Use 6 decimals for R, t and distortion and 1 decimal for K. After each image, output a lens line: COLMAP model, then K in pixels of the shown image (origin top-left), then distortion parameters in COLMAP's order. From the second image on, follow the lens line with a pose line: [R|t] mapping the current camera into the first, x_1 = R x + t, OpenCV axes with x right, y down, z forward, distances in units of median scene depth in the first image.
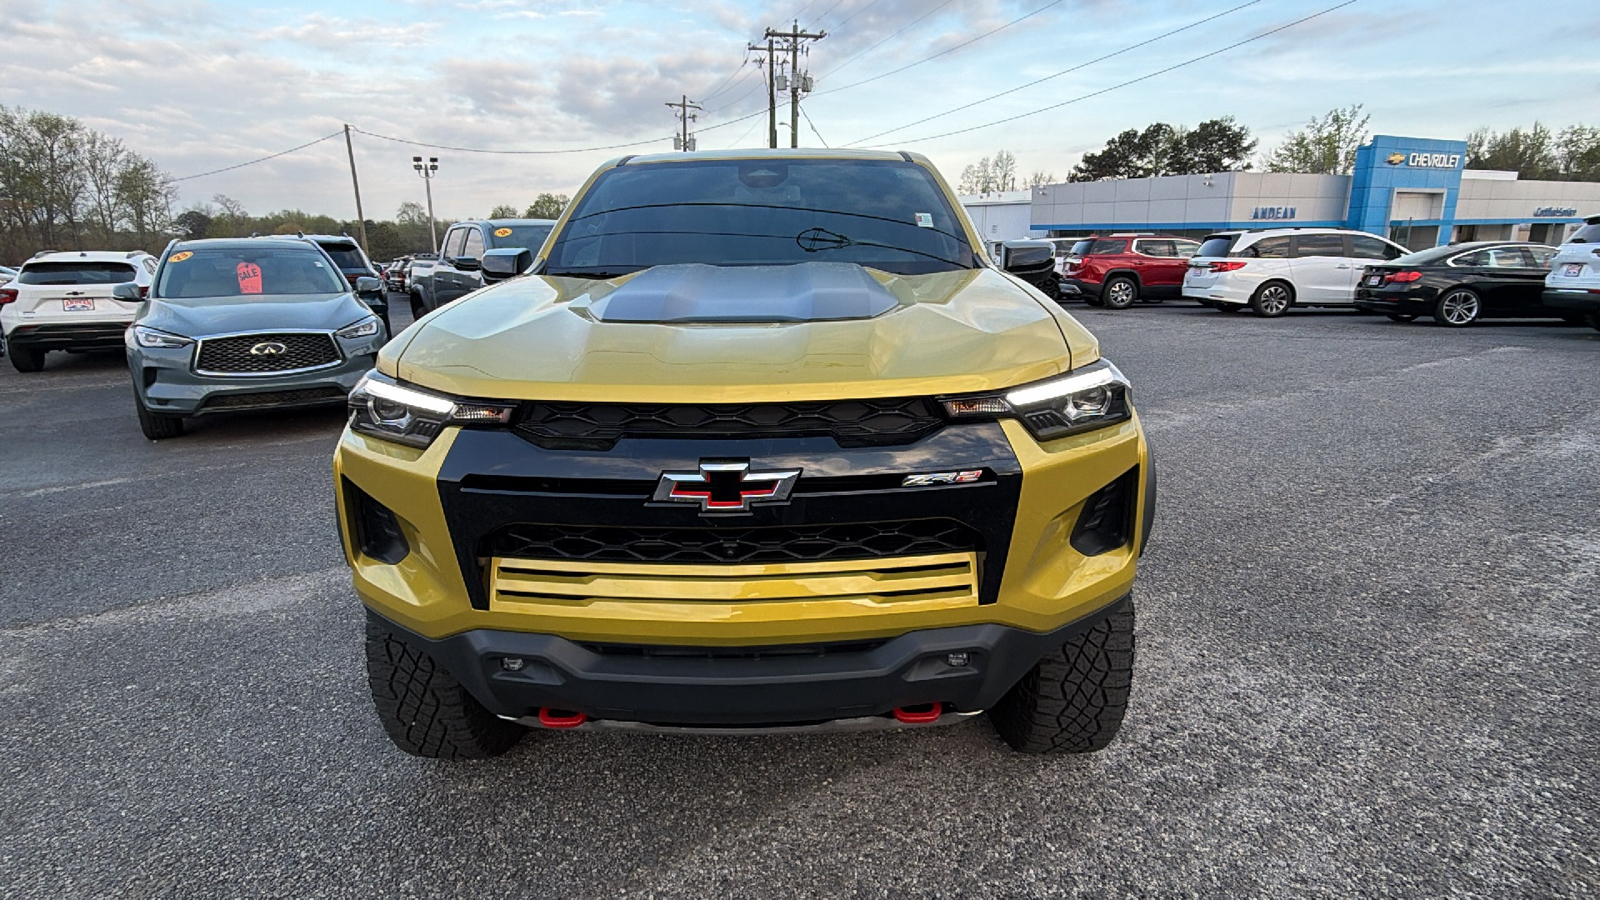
lens RADIAL K [[866.5, 0, 800.0], [0, 866.5, 450.0], [0, 0, 1]] dist [-0.001236, 0.002788]
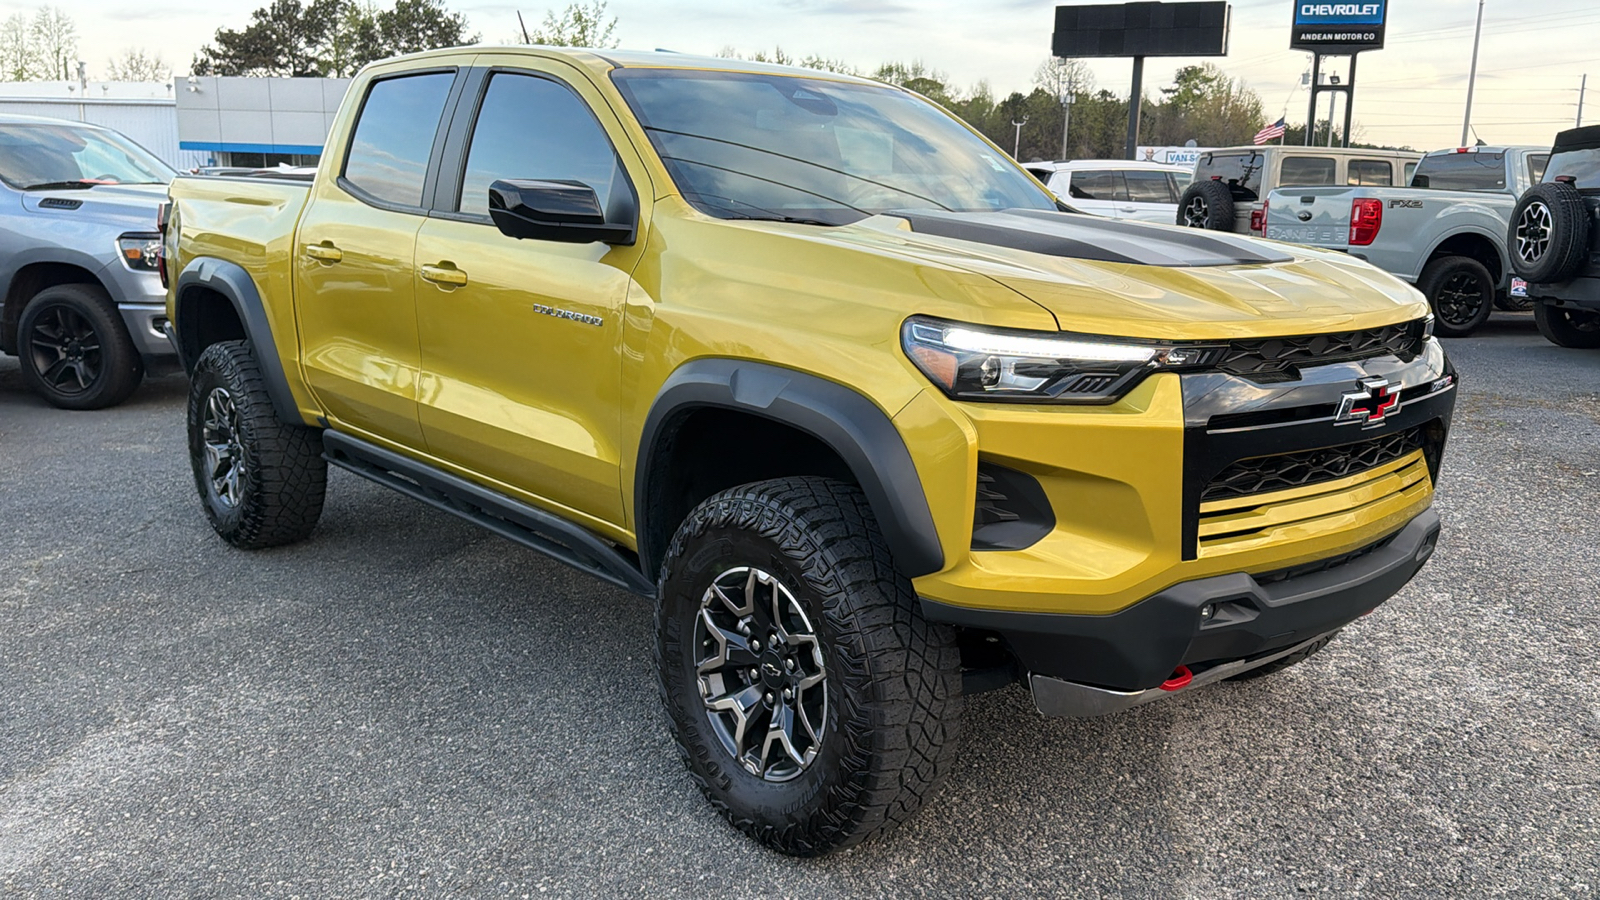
lens RADIAL K [[1375.2, 0, 836.2], [0, 1375.2, 446.7], [0, 0, 1]] dist [0.112130, -0.196992]
pose [[0.738969, -0.101757, 0.666011, -1.661361], [0.130139, 0.991470, 0.007087, -0.003705], [-0.661052, 0.081437, 0.745908, 0.095419]]
